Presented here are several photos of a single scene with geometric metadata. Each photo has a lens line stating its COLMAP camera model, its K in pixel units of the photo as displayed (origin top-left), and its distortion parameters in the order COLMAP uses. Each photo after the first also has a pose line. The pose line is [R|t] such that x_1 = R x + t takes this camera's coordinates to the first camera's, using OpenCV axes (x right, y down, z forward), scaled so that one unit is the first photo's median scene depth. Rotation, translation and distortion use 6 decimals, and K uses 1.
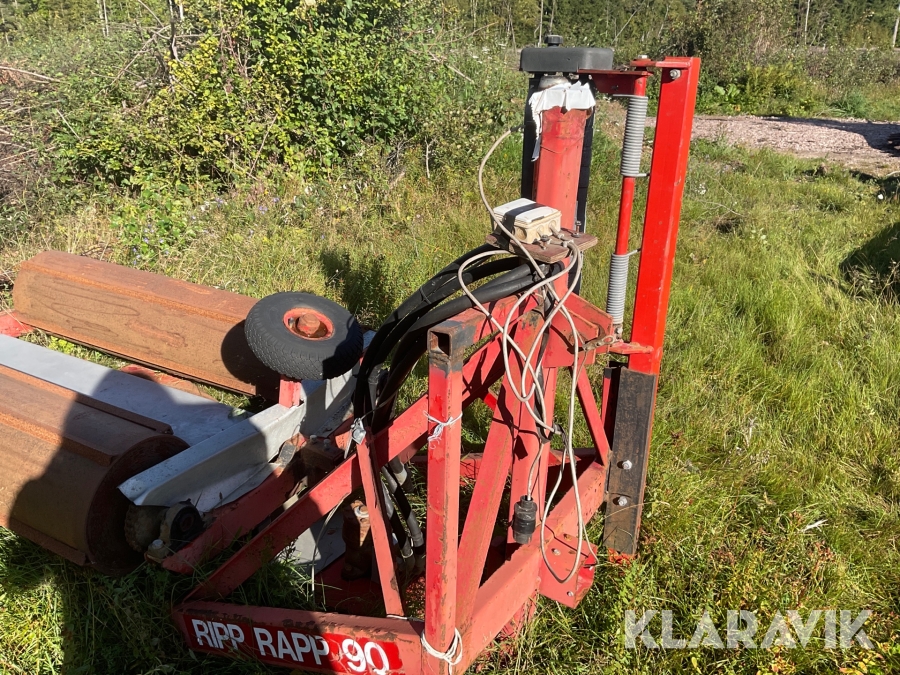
lens RADIAL K [[742.1, 0, 452.0], [0, 742.1, 335.4], [0, 0, 1]] dist [0.064047, -0.149590]
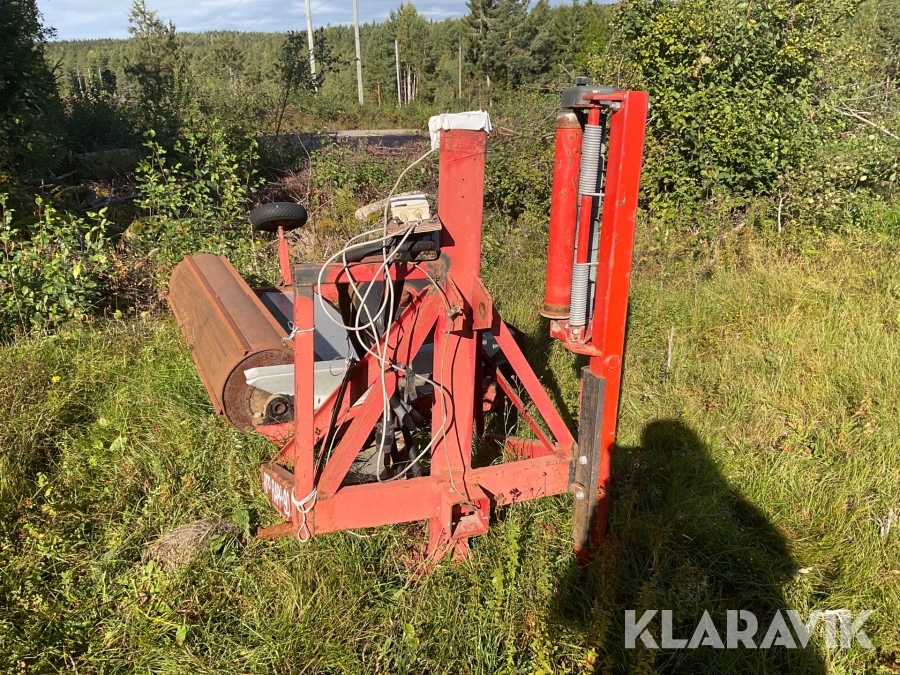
lens RADIAL K [[743.1, 0, 450.0], [0, 743.1, 337.5], [0, 0, 1]] dist [0.068780, -0.150468]
pose [[0.793517, 0.171455, -0.583895, 0.218719], [-0.213731, 0.976886, -0.003608, 0.014006], [0.569780, 0.127659, 0.811821, -0.006253]]
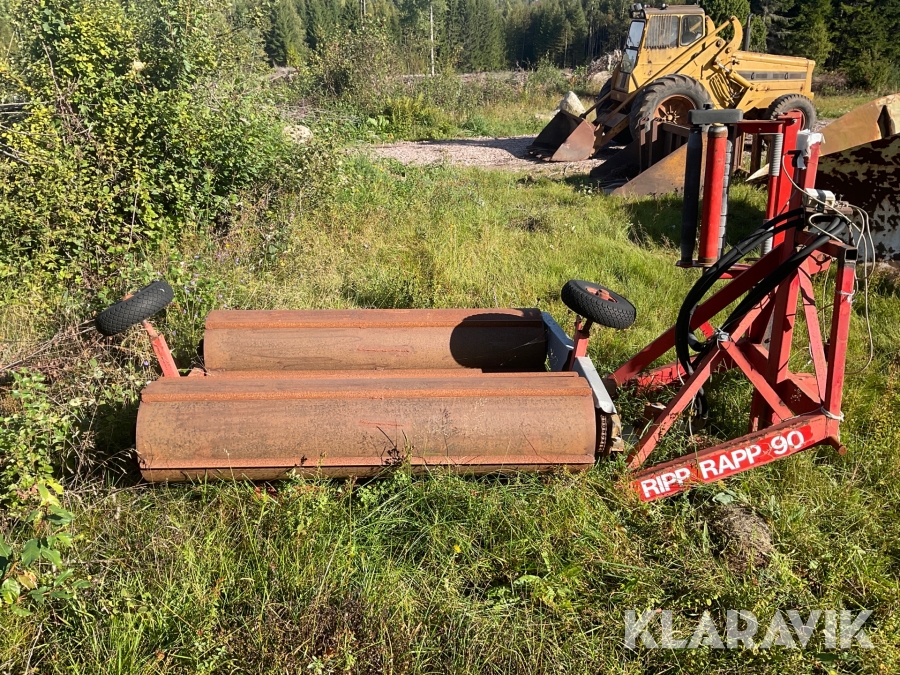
lens RADIAL K [[743.1, 0, 450.0], [0, 743.1, 337.5], [0, 0, 1]] dist [0.068780, -0.150468]
pose [[0.862123, -0.200844, 0.465195, -0.394310], [0.218542, 0.975693, 0.016234, -0.009066], [-0.457148, 0.087668, 0.885059, -0.068538]]
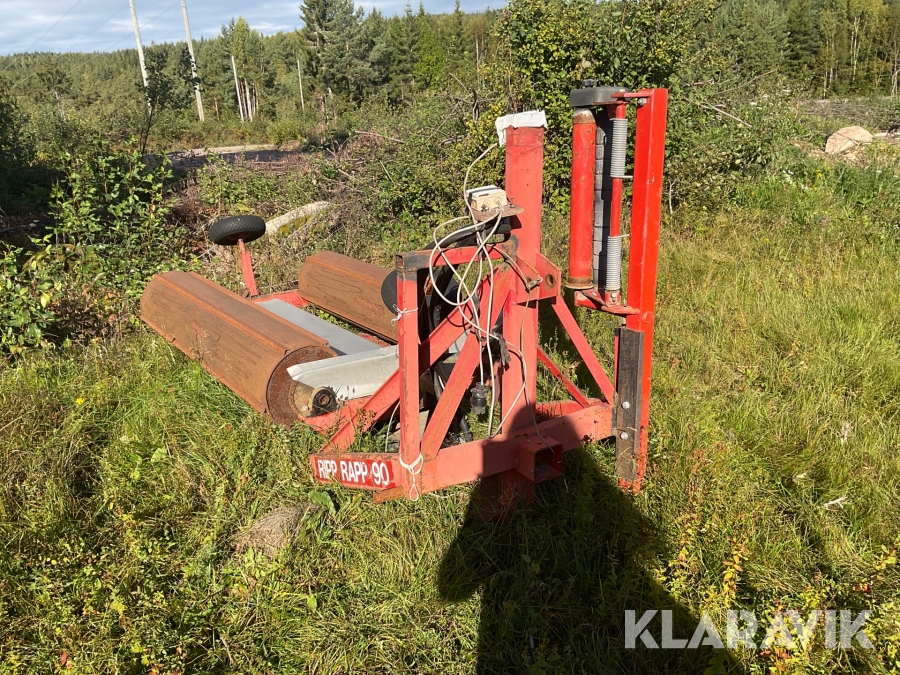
lens RADIAL K [[740.7, 0, 452.1], [0, 740.7, 339.8], [0, 0, 1]] dist [0.060175, -0.115974]
pose [[0.899544, 0.079956, -0.429451, 0.160843], [-0.108510, 0.993192, -0.042373, 0.047460], [0.423139, 0.084716, 0.902096, -0.090516]]
